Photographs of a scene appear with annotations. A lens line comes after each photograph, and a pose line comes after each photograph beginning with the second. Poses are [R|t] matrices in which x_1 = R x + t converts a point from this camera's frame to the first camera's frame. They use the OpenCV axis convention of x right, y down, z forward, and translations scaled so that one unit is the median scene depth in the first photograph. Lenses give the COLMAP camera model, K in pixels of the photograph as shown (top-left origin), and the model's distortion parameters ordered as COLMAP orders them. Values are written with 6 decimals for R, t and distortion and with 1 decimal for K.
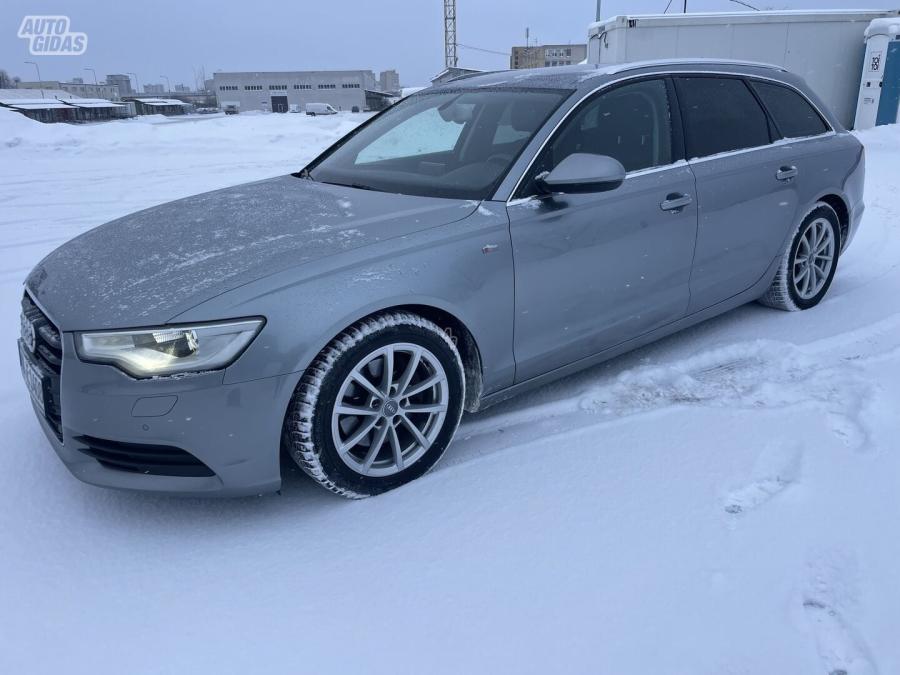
lens RADIAL K [[688.7, 0, 454.3], [0, 688.7, 331.1], [0, 0, 1]] dist [0.078097, -0.100402]
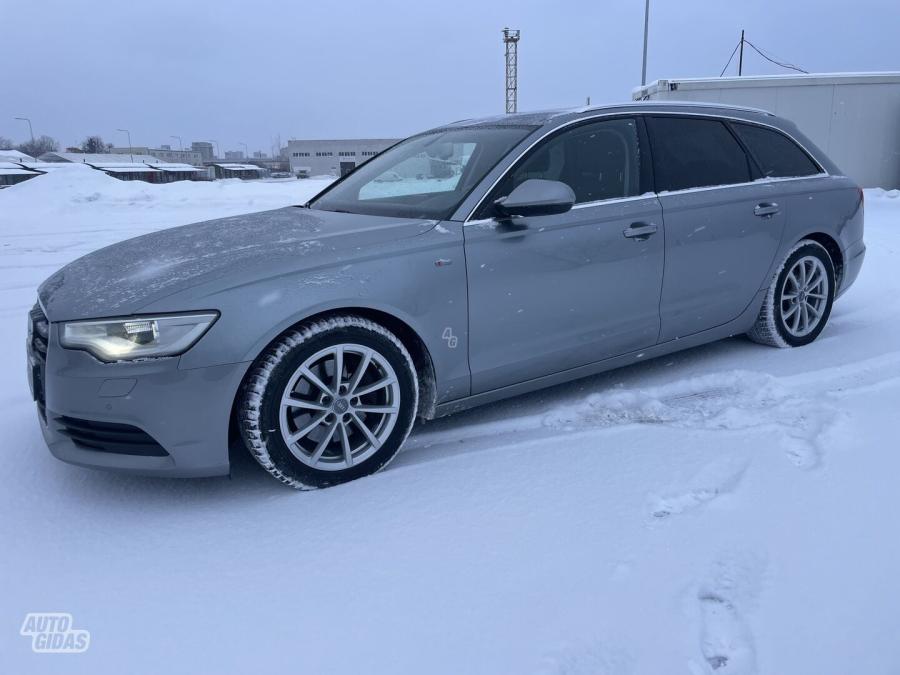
lens RADIAL K [[688.7, 0, 448.4], [0, 688.7, 323.4], [0, 0, 1]] dist [0.078097, -0.100402]
pose [[0.995461, 0.023531, -0.092216, 0.147883], [-0.032388, 0.994877, -0.095766, 0.071270], [0.089490, 0.098318, 0.991123, -0.052151]]
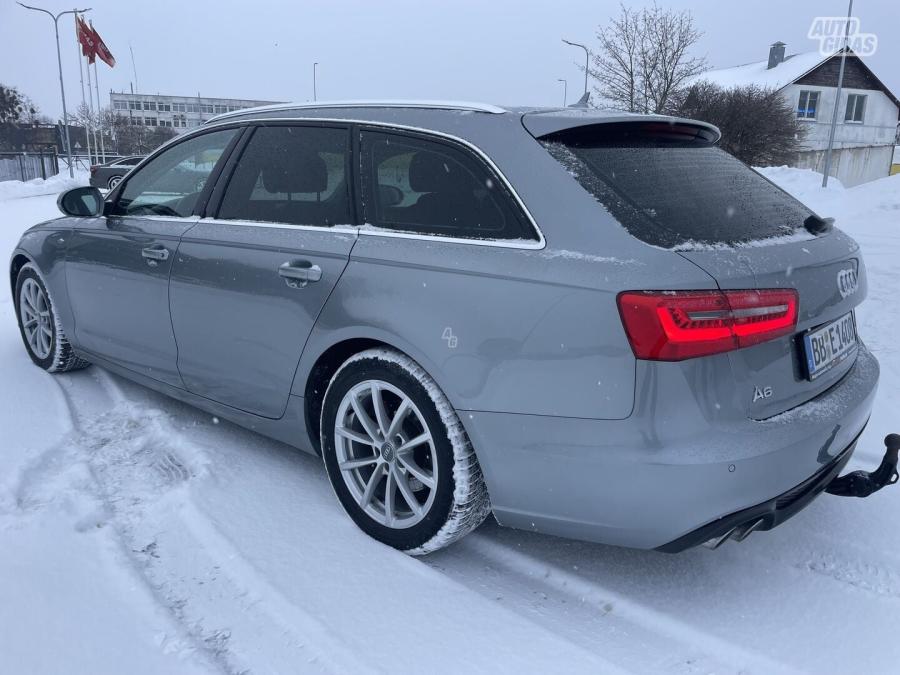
lens RADIAL K [[688.7, 0, 452.6], [0, 688.7, 339.6], [0, 0, 1]] dist [0.078097, -0.100402]
pose [[0.175988, 0.270823, -0.946405, 1.499112], [-0.341964, 0.918356, 0.199207, -0.460616], [0.923087, 0.288578, 0.254231, 1.323266]]
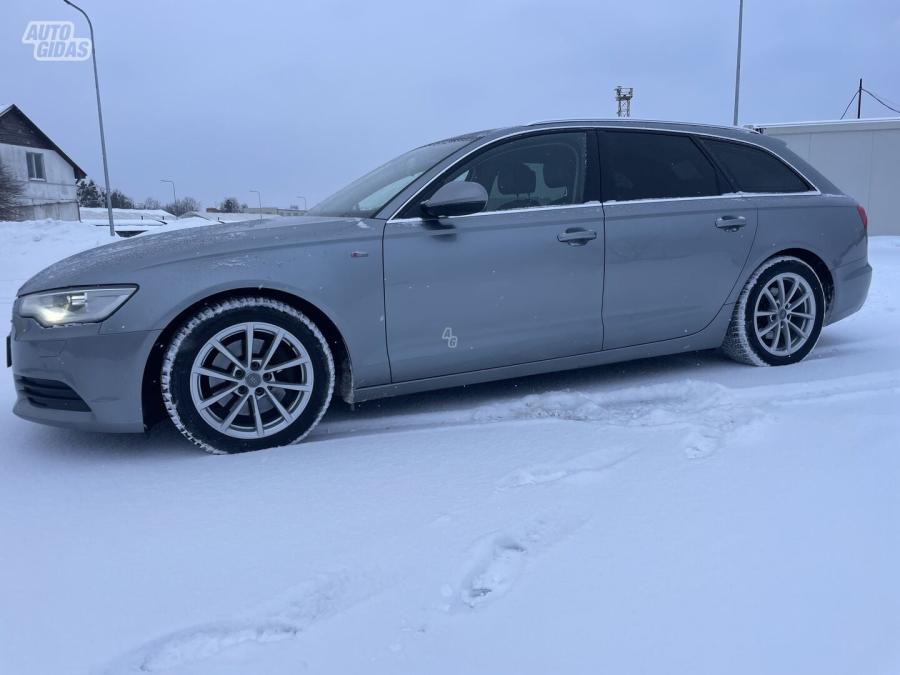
lens RADIAL K [[688.7, 0, 452.5], [0, 688.7, 338.3], [0, 0, 1]] dist [0.078097, -0.100402]
pose [[0.968668, 0.042419, -0.244710, 0.454355], [-0.080331, 0.985856, -0.147090, 0.164321], [0.235009, 0.162139, 0.958375, -0.054282]]
